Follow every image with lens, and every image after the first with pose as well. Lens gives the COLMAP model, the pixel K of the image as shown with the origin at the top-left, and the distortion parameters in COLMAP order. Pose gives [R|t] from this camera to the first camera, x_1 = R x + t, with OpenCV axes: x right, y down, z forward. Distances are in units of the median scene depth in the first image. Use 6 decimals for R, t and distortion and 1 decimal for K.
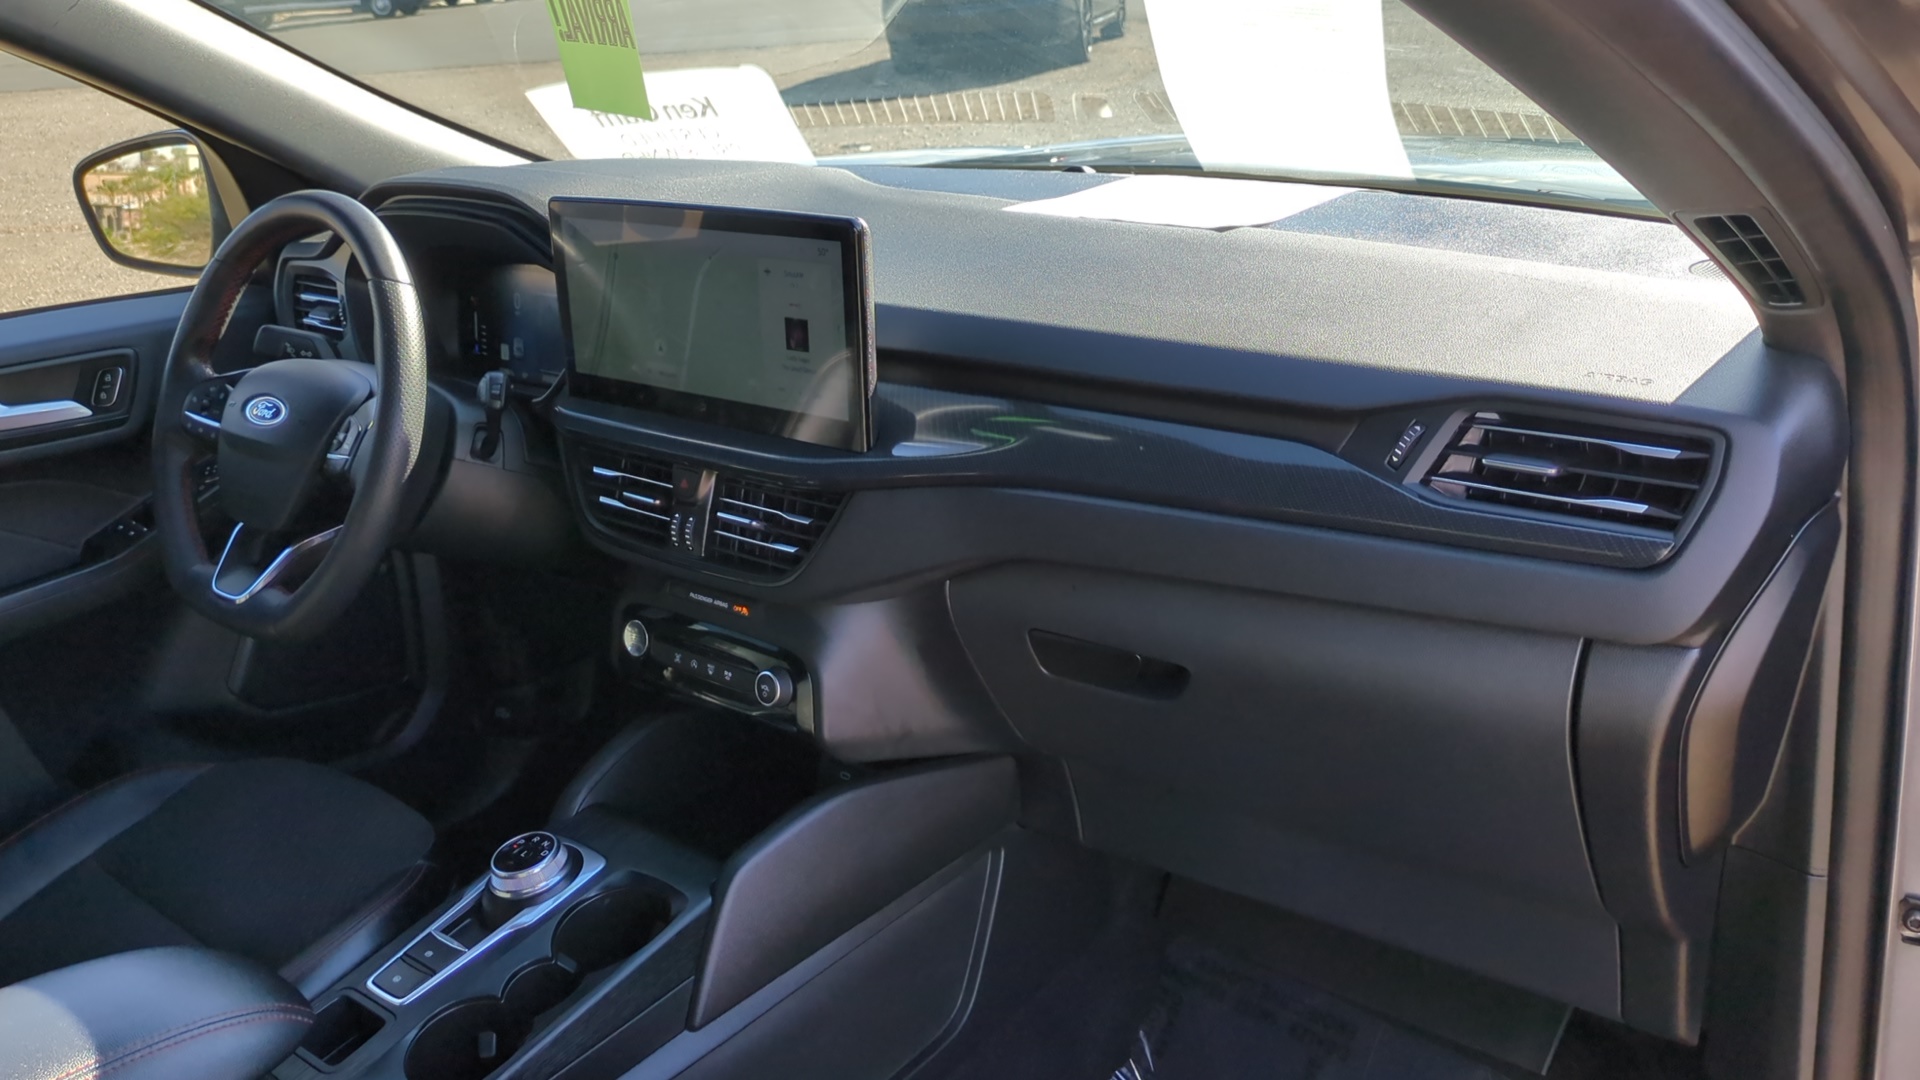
lens RADIAL K [[1646.1, 0, 971.3], [0, 1646.1, 548.5], [0, 0, 1]] dist [0.056396, -0.054919]
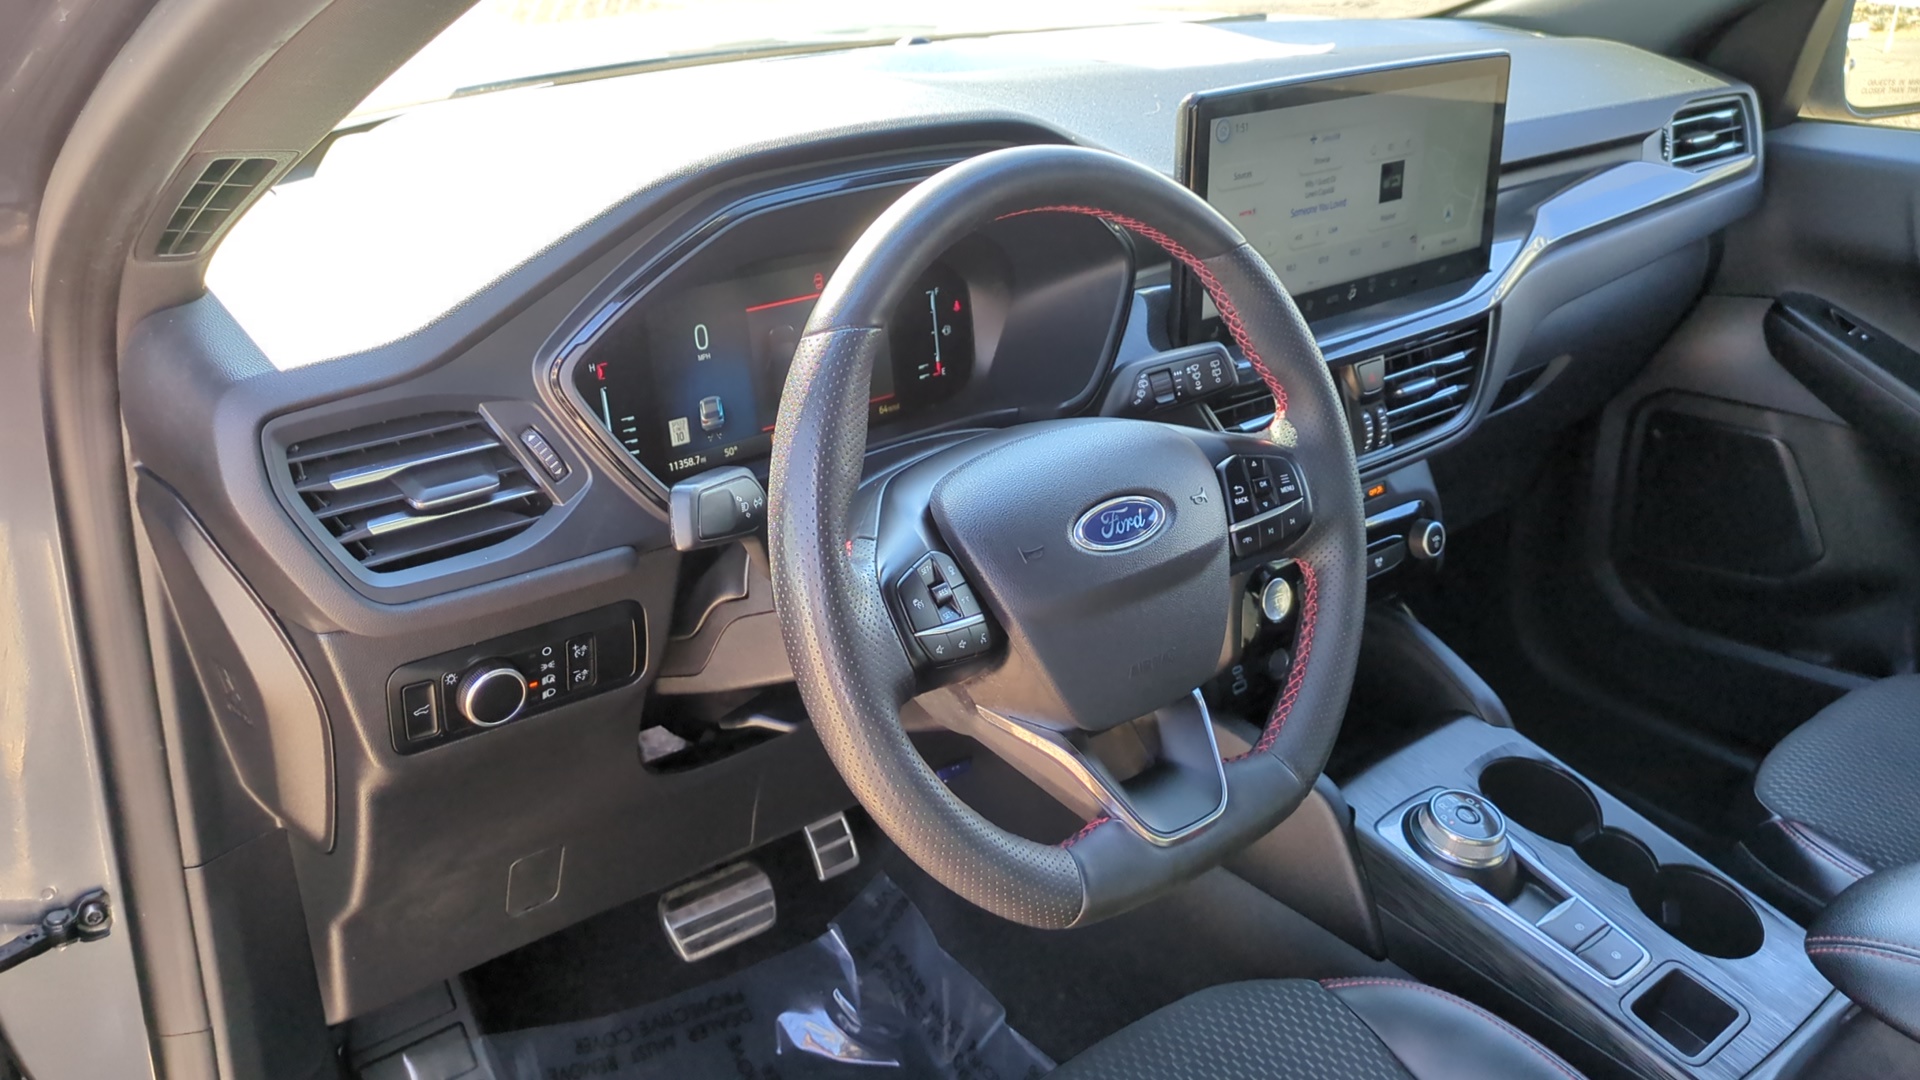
lens RADIAL K [[1636.8, 0, 978.6], [0, 1636.8, 553.8], [0, 0, 1]] dist [0.062284, -0.064110]
pose [[0.133005, -0.362828, 0.922315, -1.093285], [0.301838, 0.901207, 0.310997, -0.304450], [-0.944036, 0.237026, 0.229380, 1.028314]]
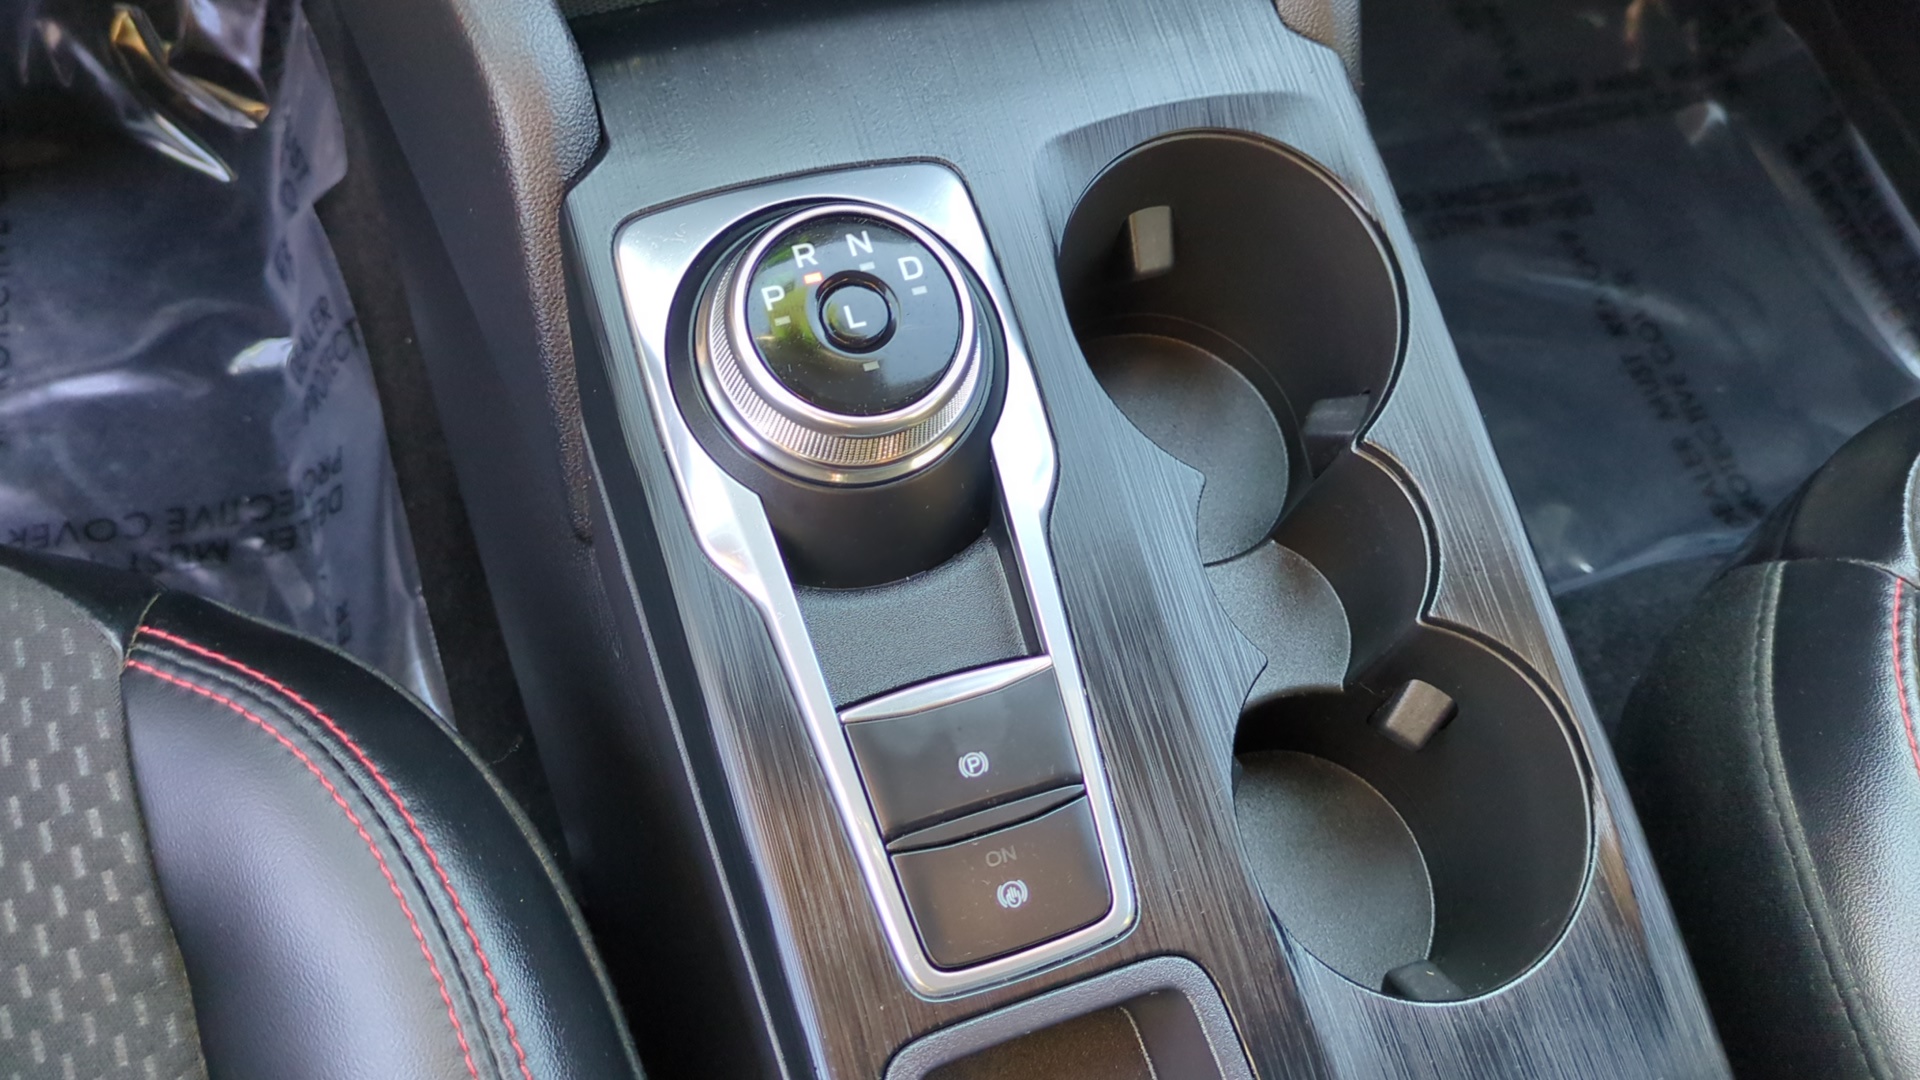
lens RADIAL K [[1636.8, 0, 978.6], [0, 1636.8, 553.8], [0, 0, 1]] dist [0.062284, -0.064110]
pose [[0.475031, -0.716442, 0.510937, -0.435926], [0.116228, 0.626626, 0.770604, 0.001492], [-0.872260, -0.306676, 0.380937, 0.880483]]
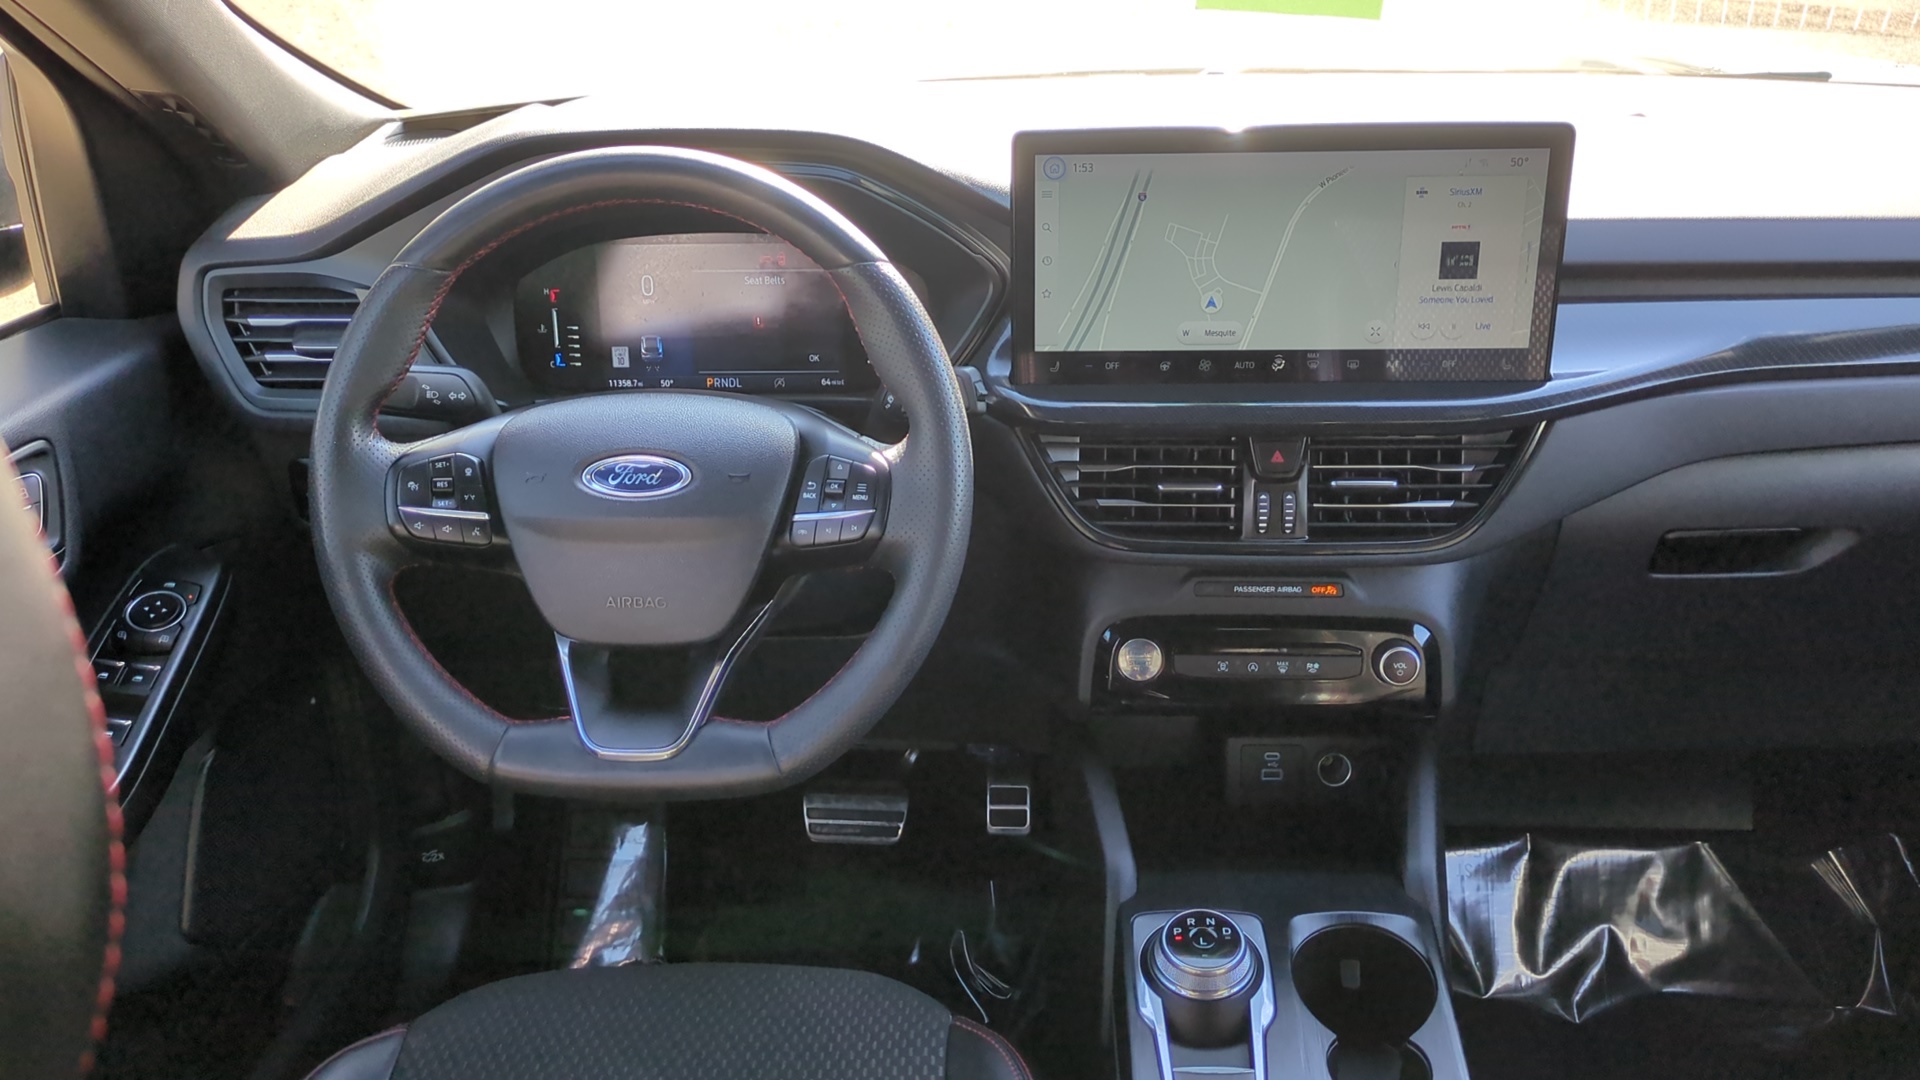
lens RADIAL K [[1646.1, 0, 971.3], [0, 1646.1, 548.5], [0, 0, 1]] dist [0.056396, -0.054919]
pose [[0.783664, -0.217420, 0.581893, -0.804433], [0.183950, 0.975957, 0.116924, -0.122738], [-0.593323, 0.015410, 0.804817, 0.417181]]
